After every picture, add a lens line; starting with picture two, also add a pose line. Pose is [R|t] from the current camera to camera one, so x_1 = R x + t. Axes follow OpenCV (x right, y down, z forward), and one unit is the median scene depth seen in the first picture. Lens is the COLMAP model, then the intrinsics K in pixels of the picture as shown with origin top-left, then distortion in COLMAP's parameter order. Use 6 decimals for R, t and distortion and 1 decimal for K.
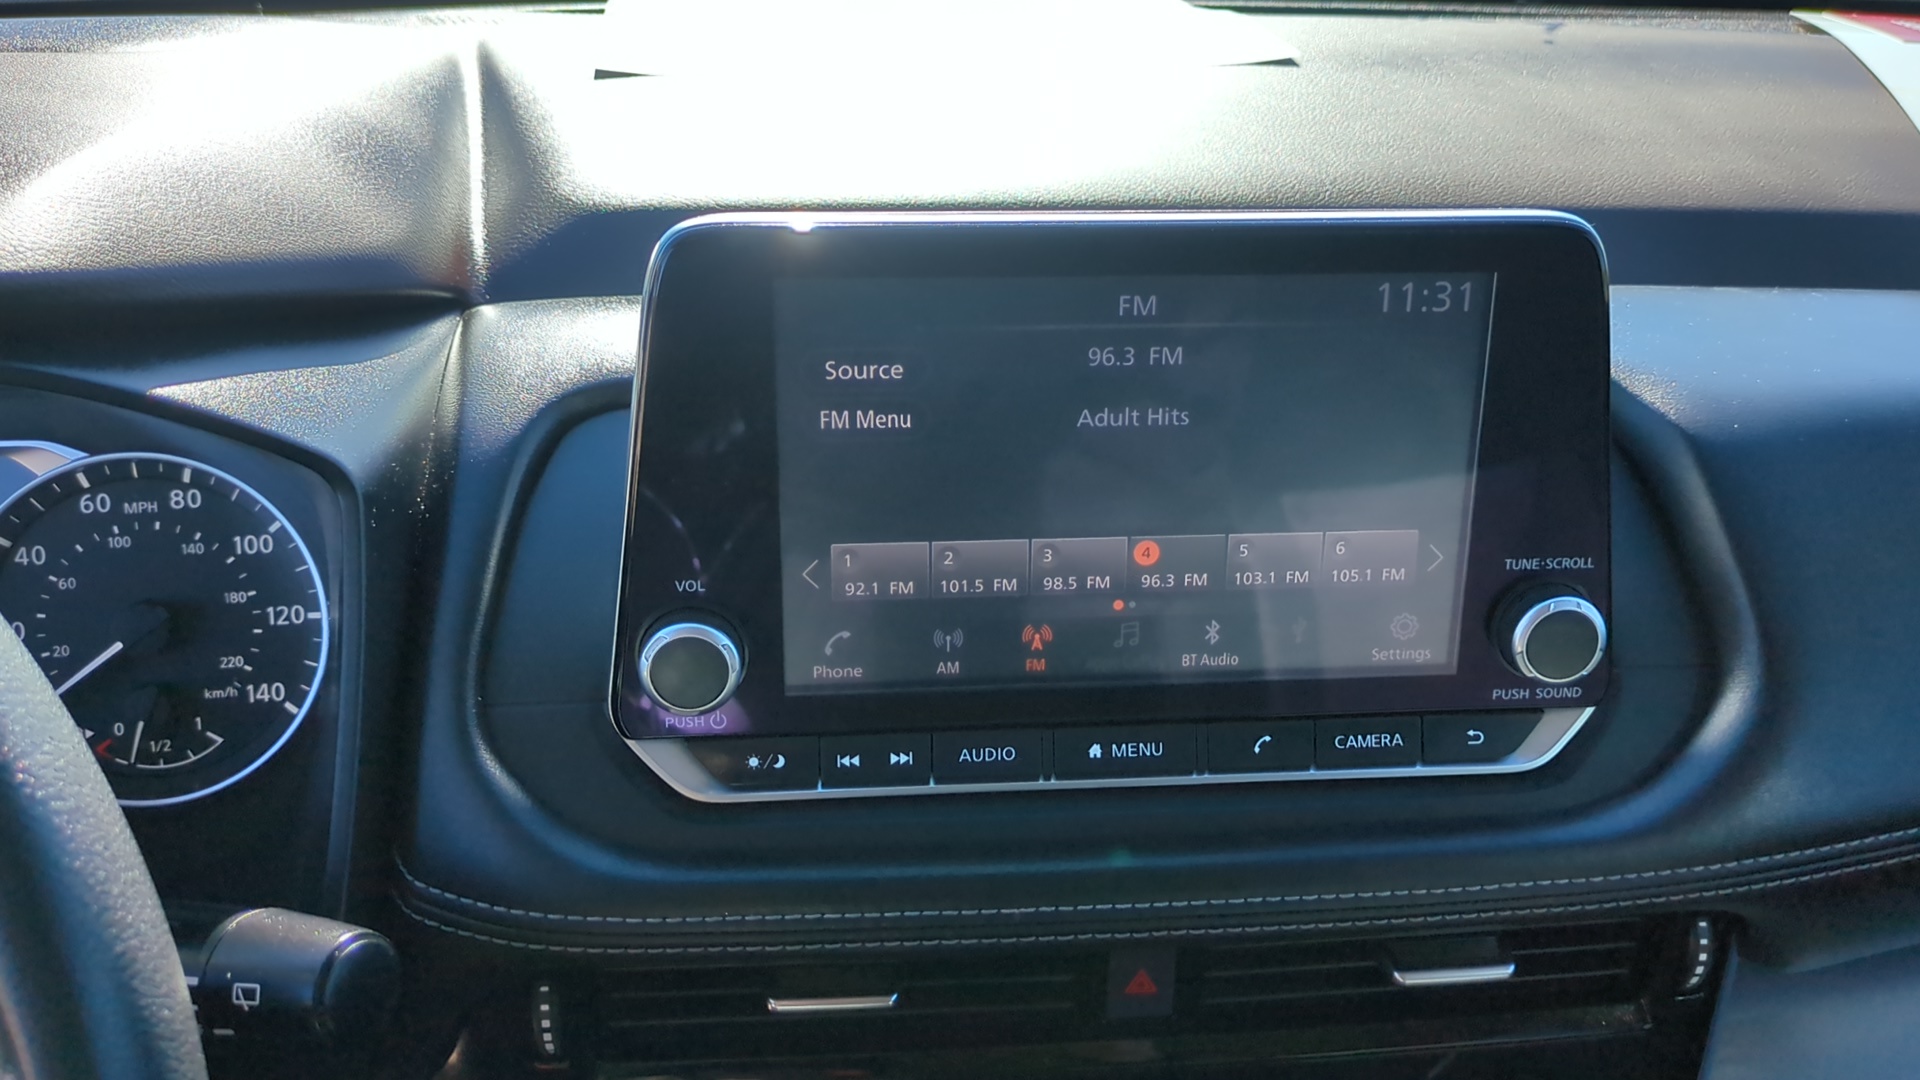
lens RADIAL K [[1697.4, 0, 971.4], [0, 1697.4, 542.0], [0, 0, 1]] dist [0.040893, -0.040913]
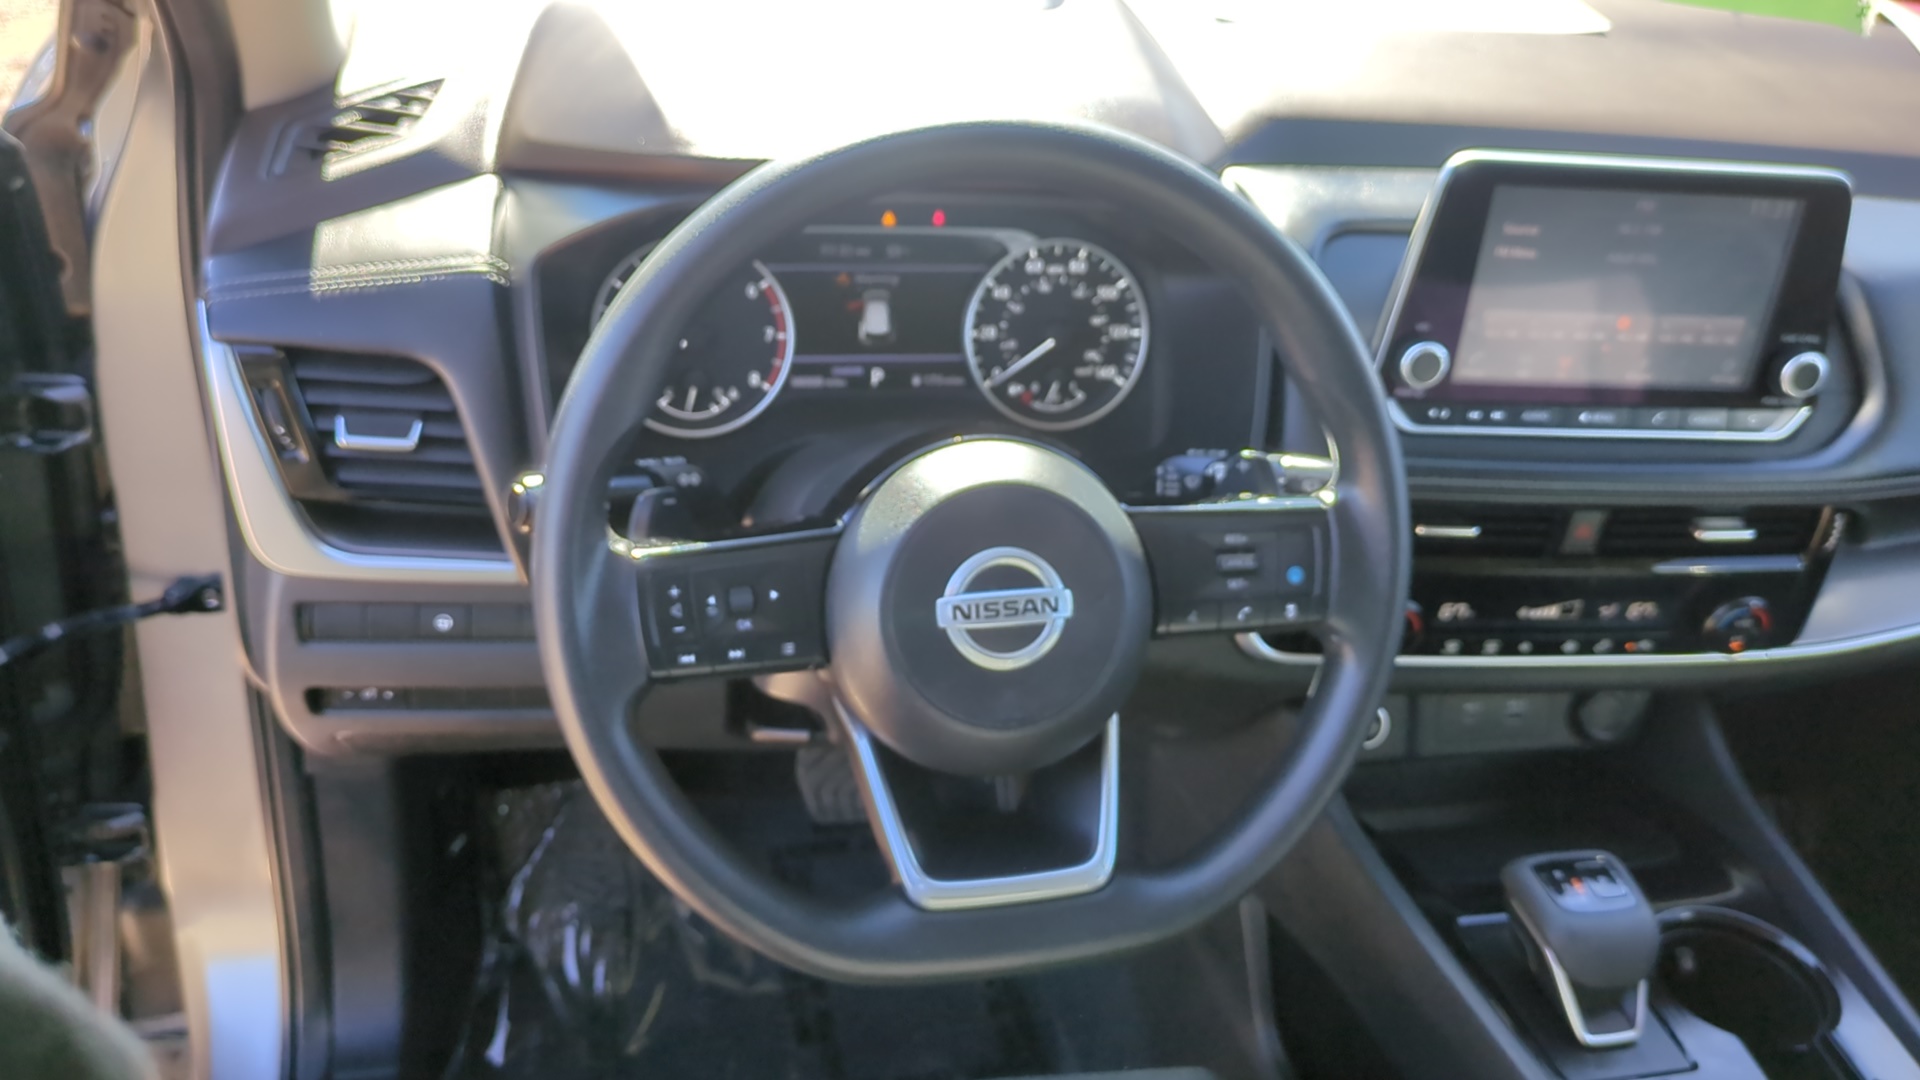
lens RADIAL K [[1697.4, 0, 957.4], [0, 1697.4, 541.7], [0, 0, 1]] dist [0.040893, -0.040913]
pose [[0.995319, 0.046681, 0.084622, -0.744482], [-0.057388, 0.990000, 0.128864, 0.041619], [-0.077760, -0.133117, 0.988045, -0.894521]]
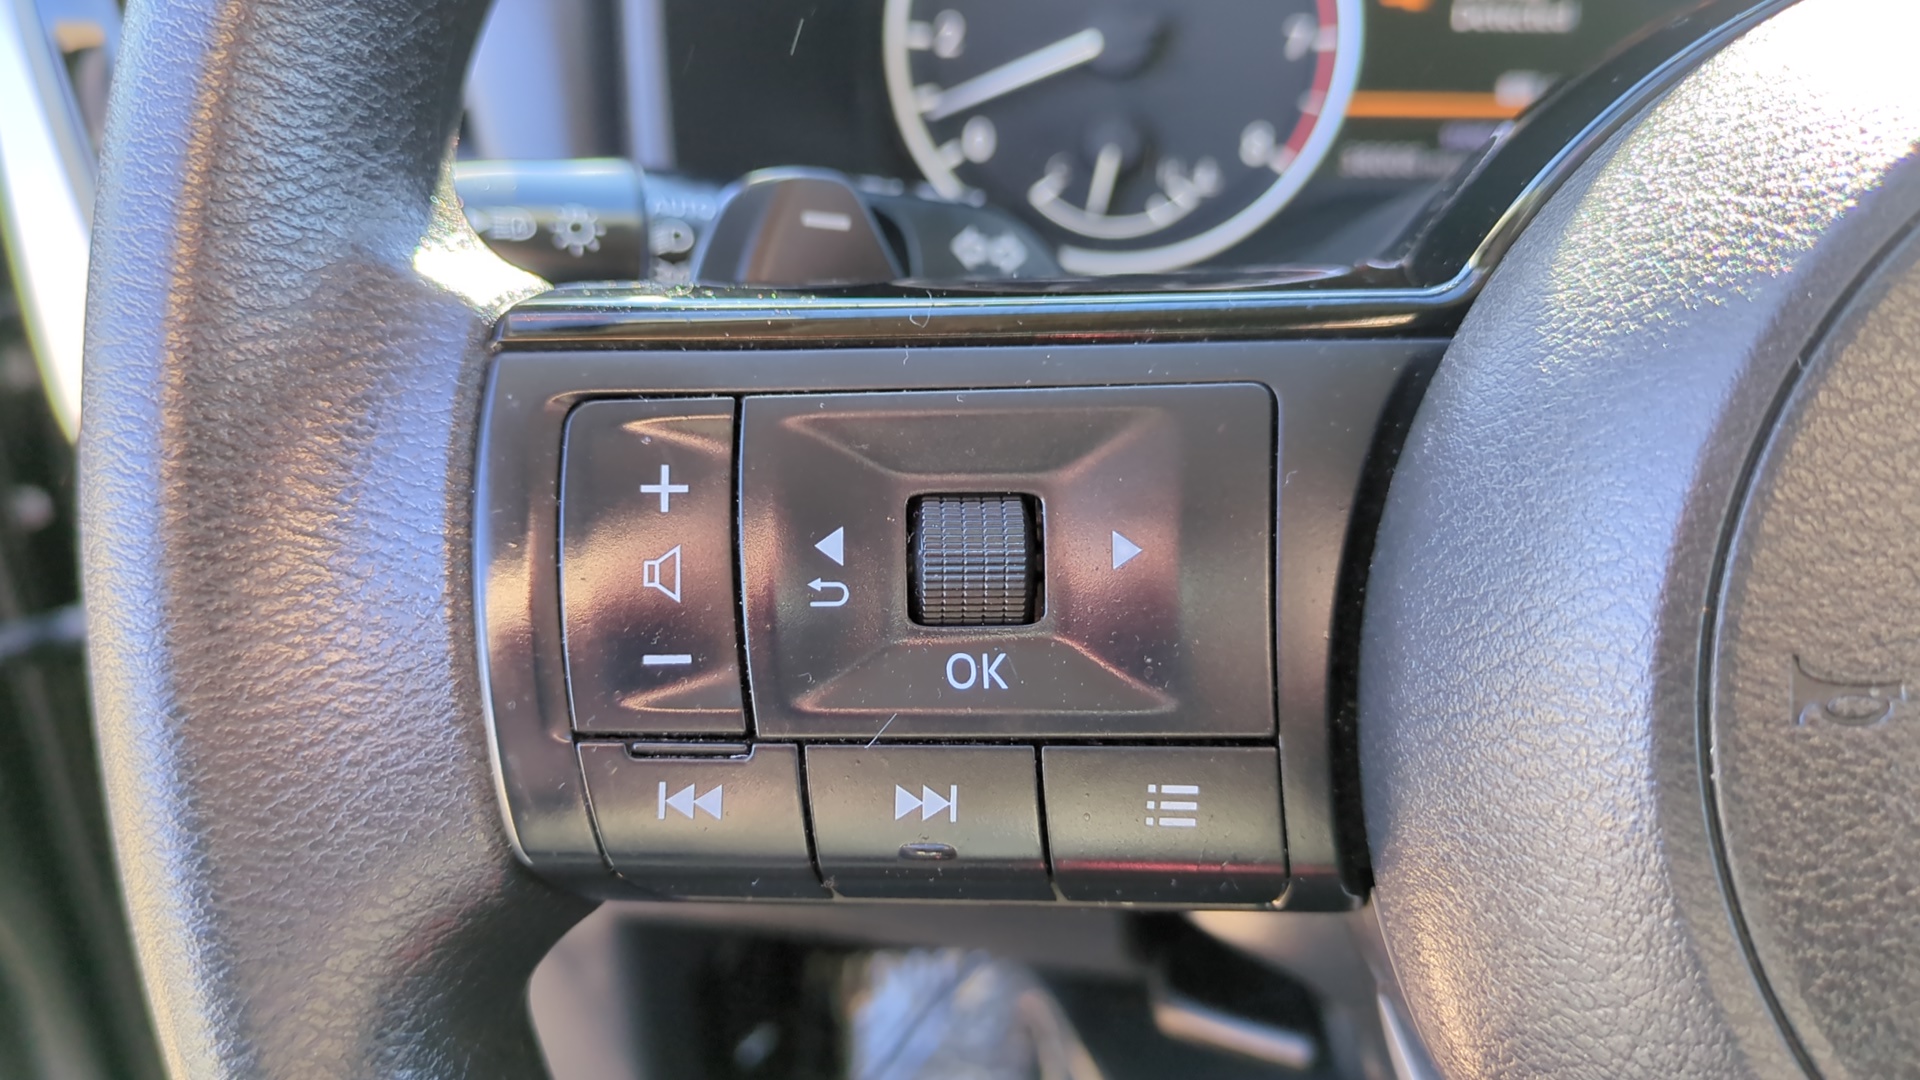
lens RADIAL K [[1697.4, 0, 978.8], [0, 1697.4, 524.1], [0, 0, 1]] dist [0.040893, -0.040913]
pose [[0.963264, 0.108218, -0.245787, -0.726206], [-0.091649, 0.992739, 0.077915, 0.242379], [0.252434, -0.052526, 0.966187, 0.161568]]
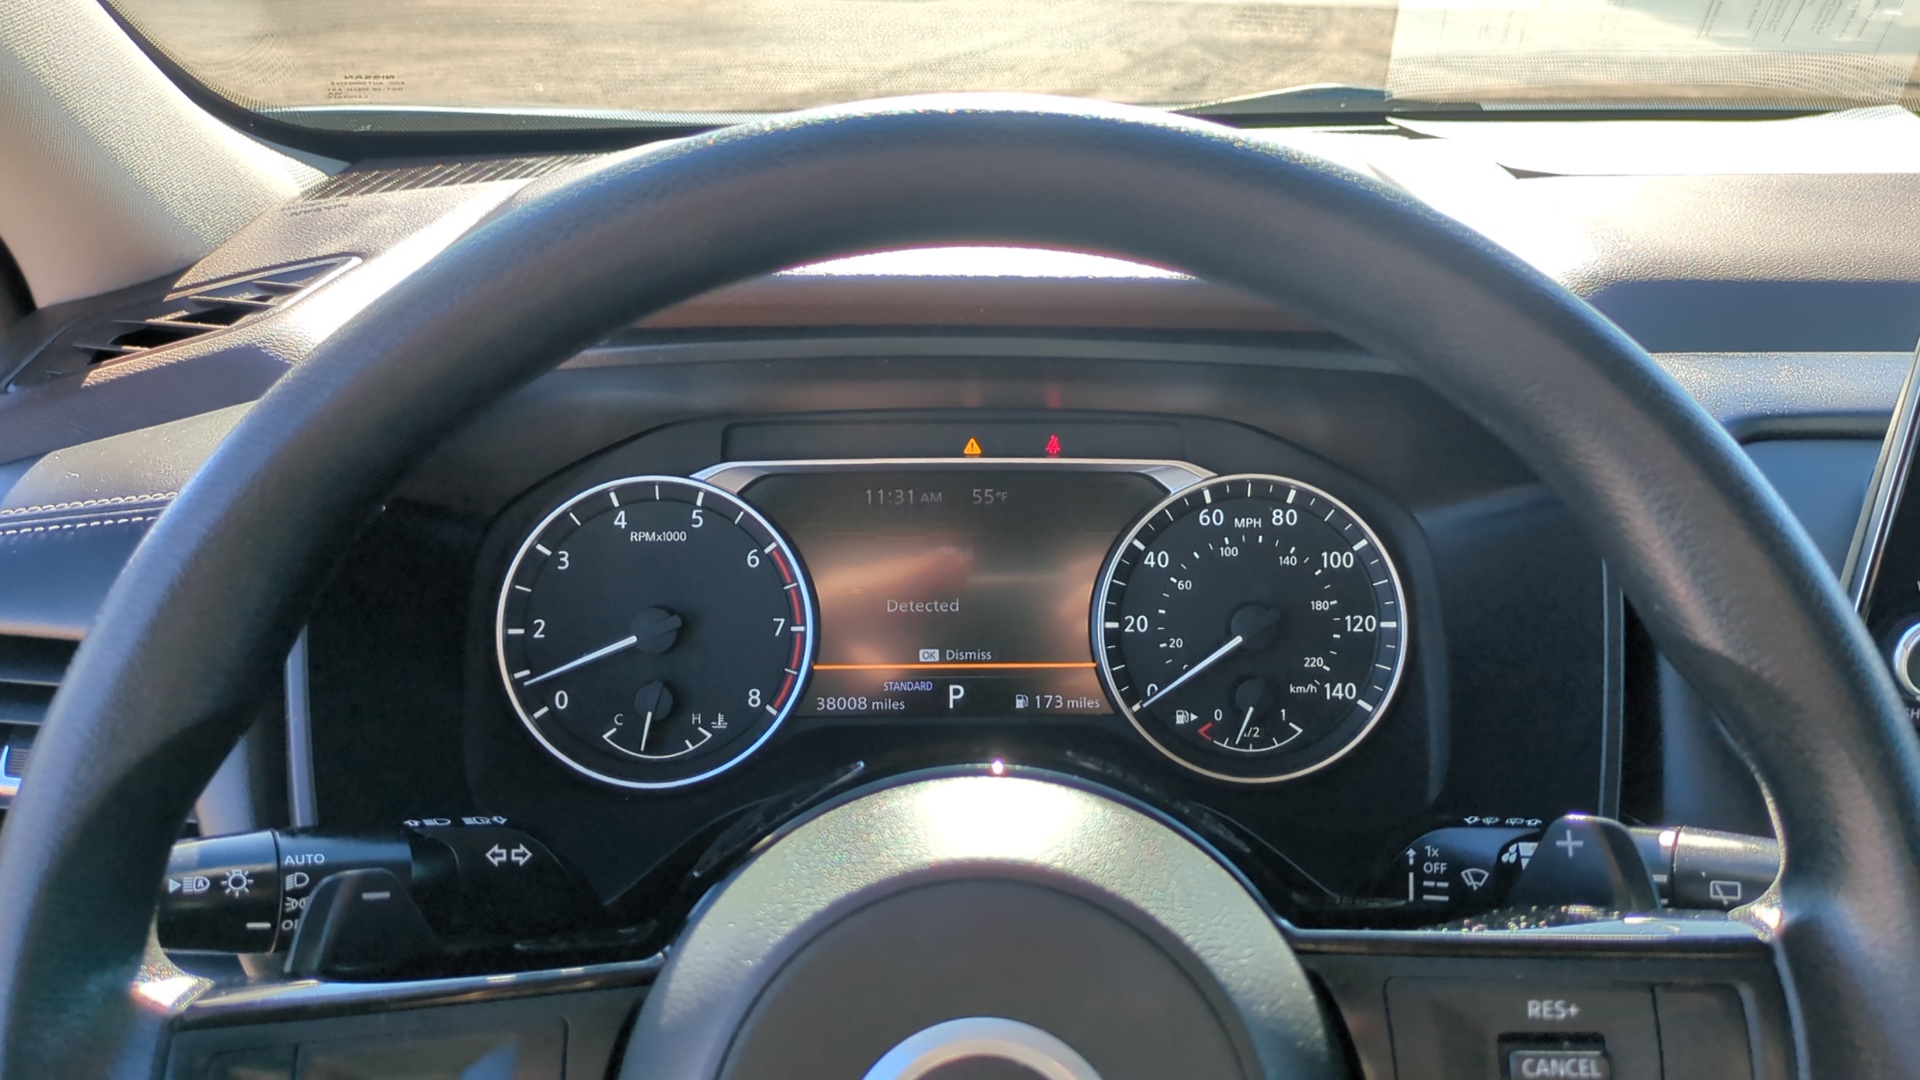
lens RADIAL K [[1697.4, 0, 953.1], [0, 1697.4, 537.2], [0, 0, 1]] dist [0.040893, -0.040913]
pose [[0.989690, 0.041602, -0.137053, -0.528947], [-0.054770, 0.994088, -0.093753, 0.108908], [0.132342, 0.100293, 0.986117, -0.159901]]
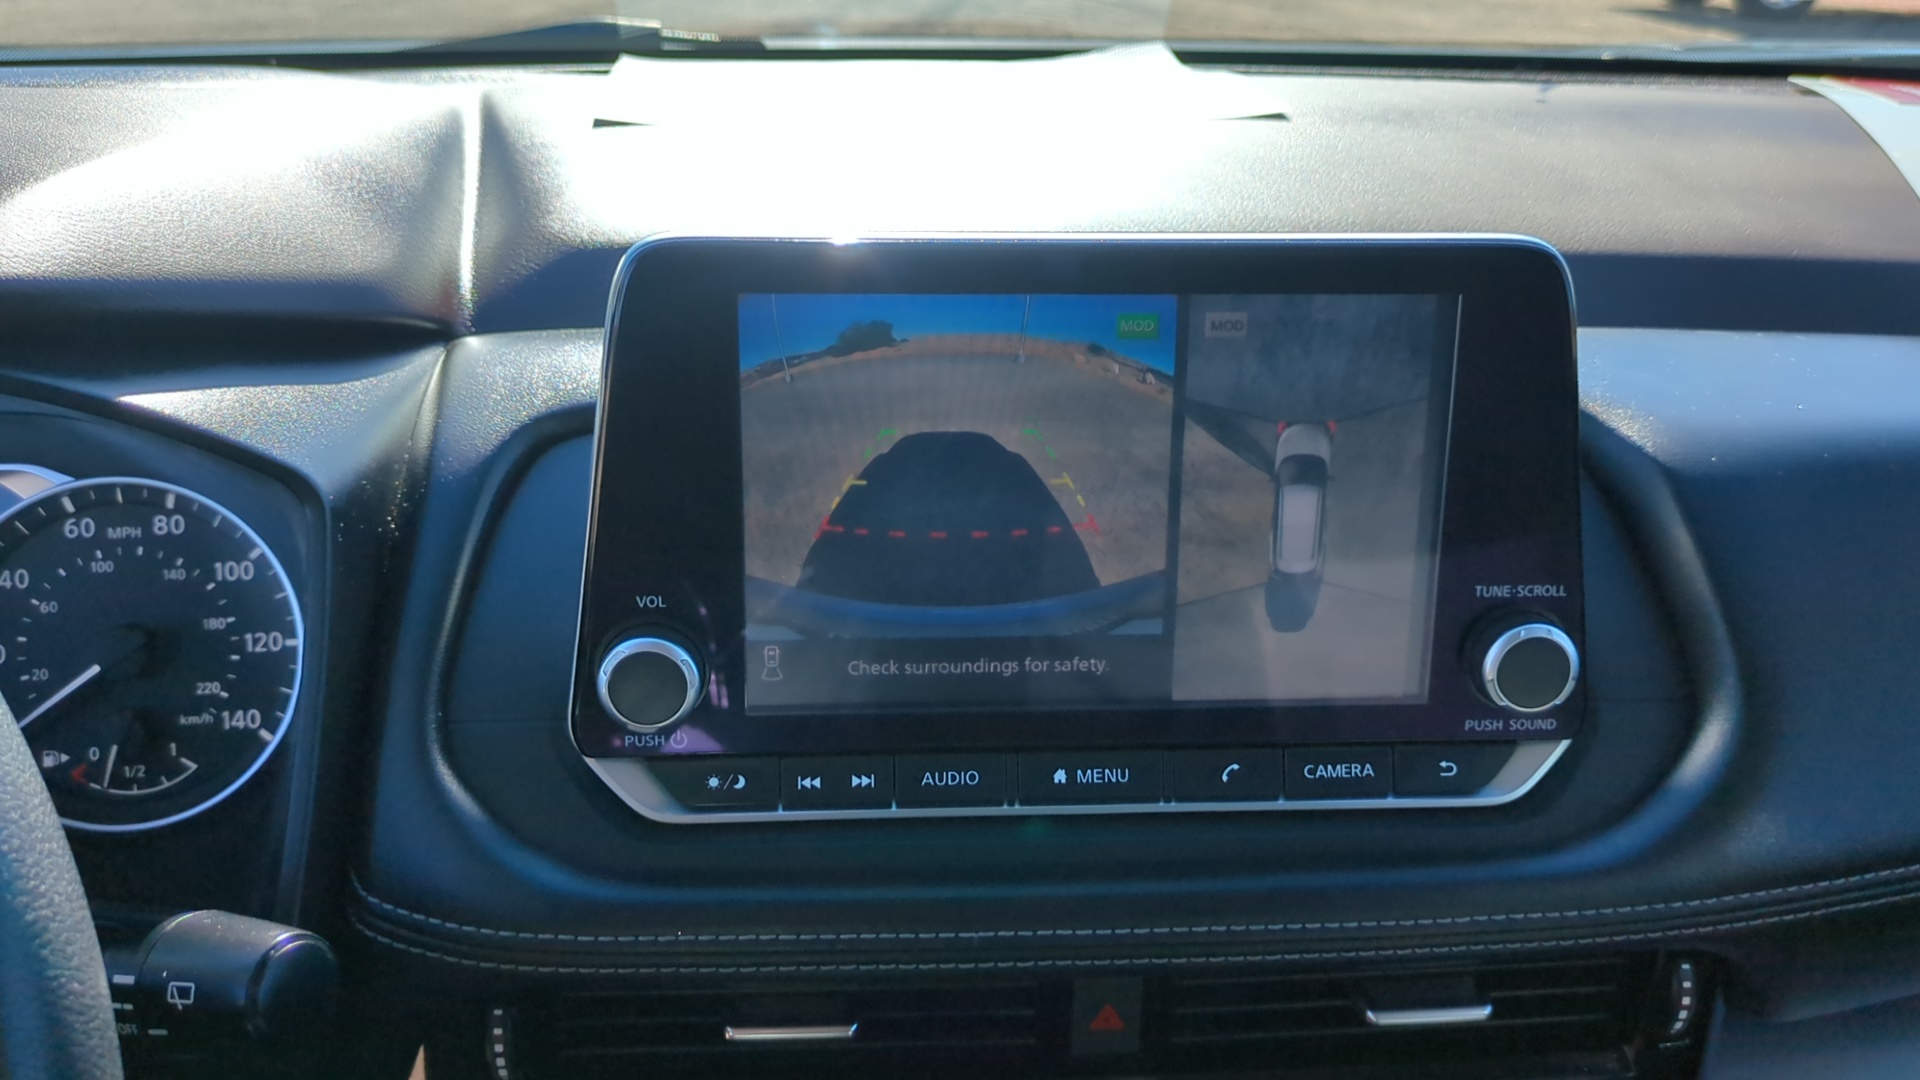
lens RADIAL K [[1697.4, 0, 964.6], [0, 1697.4, 536.1], [0, 0, 1]] dist [0.040893, -0.040913]
pose [[0.999700, 0.009199, -0.022699, 0.033007], [-0.010502, 0.998263, -0.057979, 0.035288], [0.022127, 0.058200, 0.998060, 0.004190]]
